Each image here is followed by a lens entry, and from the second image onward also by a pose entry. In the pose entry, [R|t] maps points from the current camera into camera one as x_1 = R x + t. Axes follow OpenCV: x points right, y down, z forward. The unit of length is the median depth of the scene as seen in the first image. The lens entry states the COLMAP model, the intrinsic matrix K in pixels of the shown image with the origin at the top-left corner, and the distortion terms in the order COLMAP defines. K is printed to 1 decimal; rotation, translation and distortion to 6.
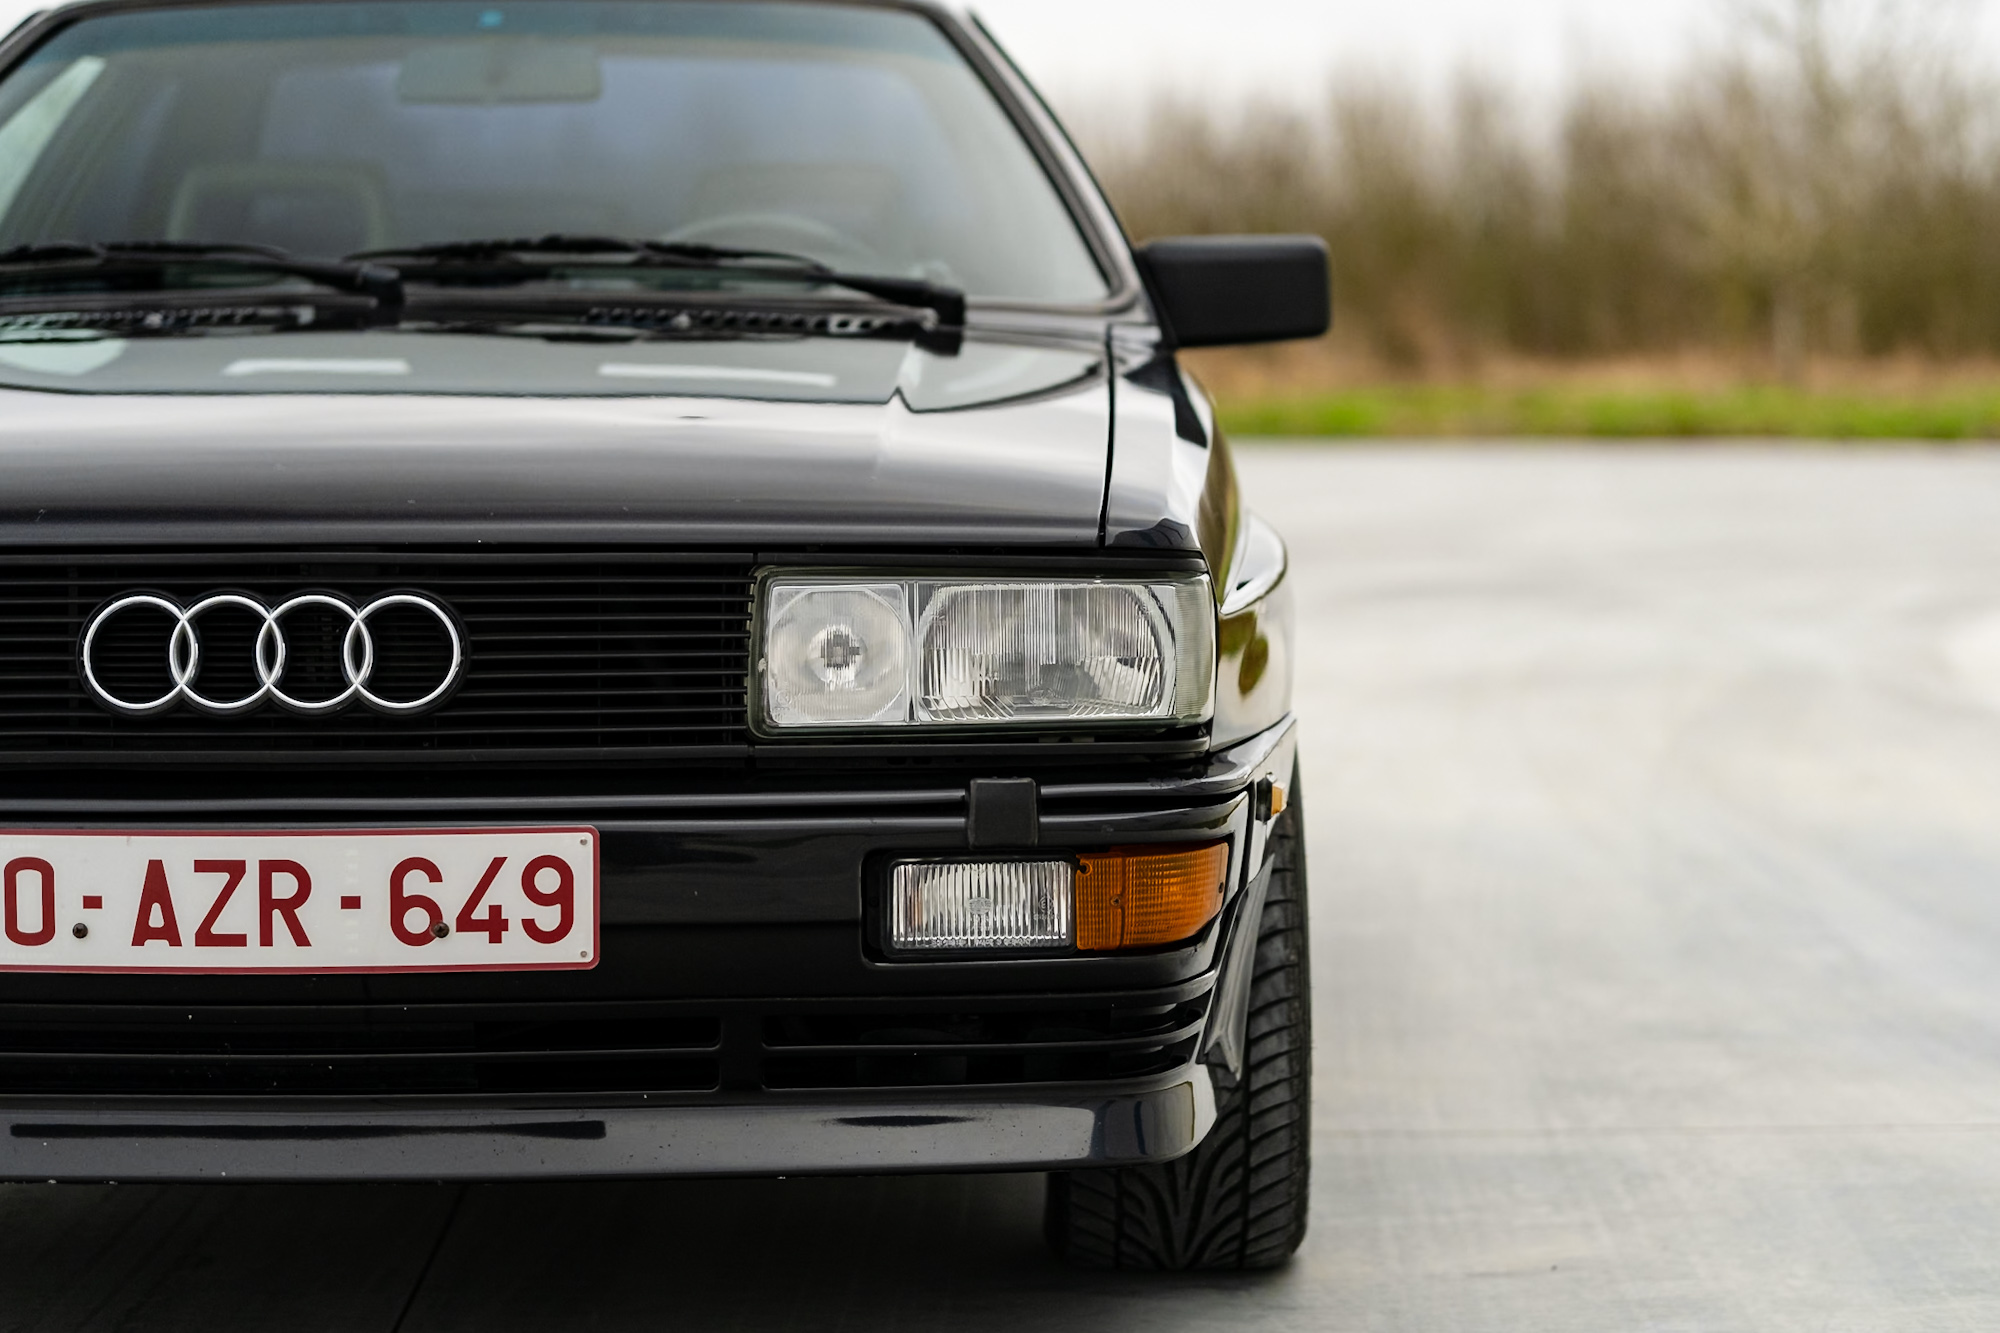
lens RADIAL K [[5059.3, 0, 1000.0], [0, 5059.3, 666.5], [0, 0, 1]] dist [0.732475, -13.505474]
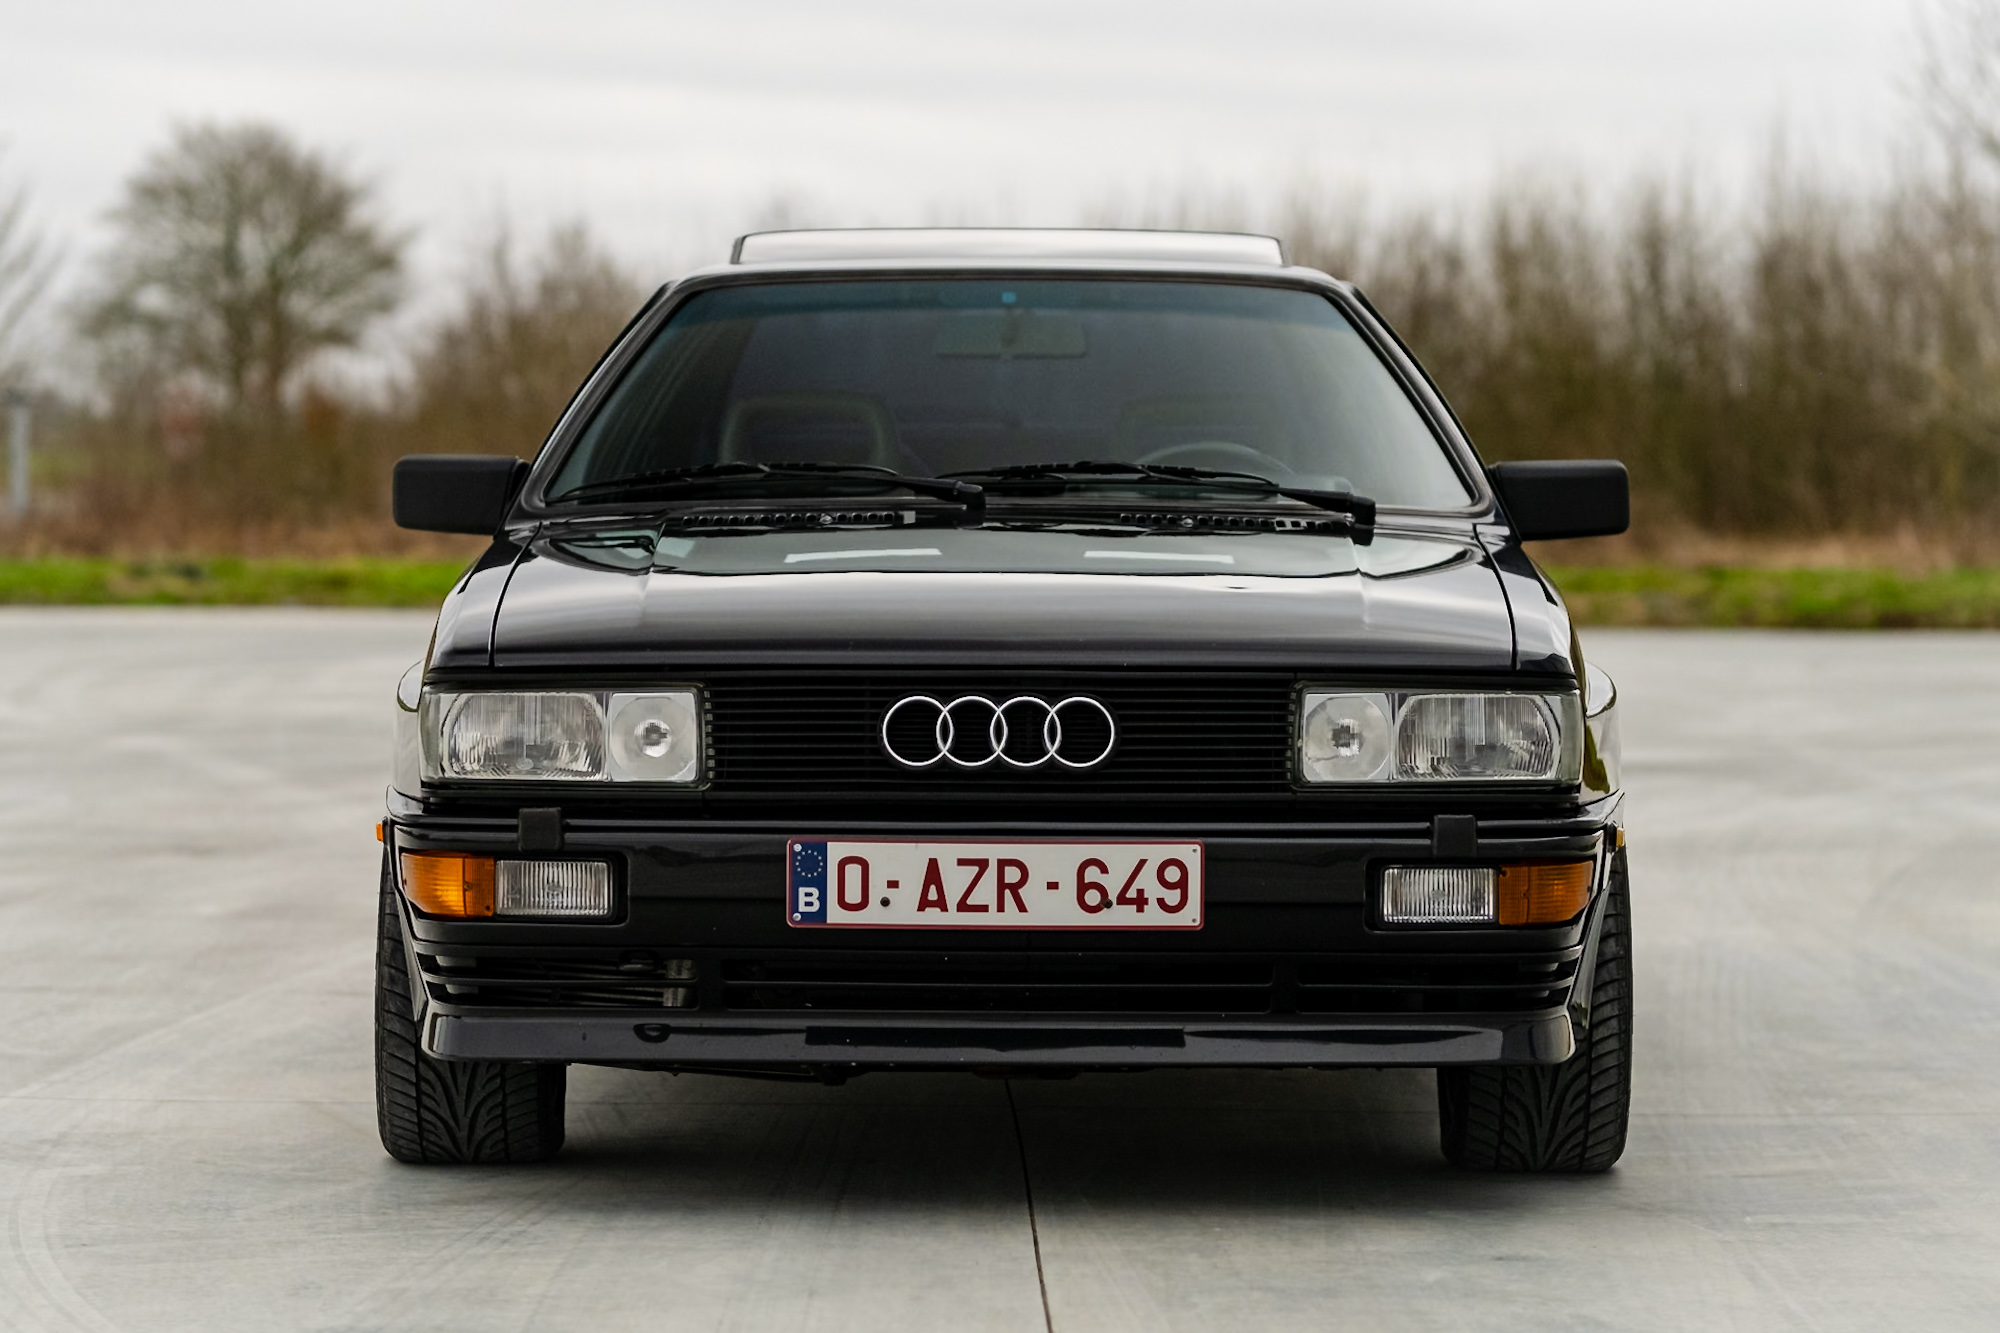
lens RADIAL K [[6226.5, 0, 901.5], [0, 6226.5, 664.8], [0, 0, 1]] dist [0.438443, -9.022757]
pose [[0.999690, 0.007212, -0.023830, -0.121509], [-0.008118, 0.999239, -0.038143, 0.049144], [0.023537, 0.038324, 0.998988, -0.926171]]
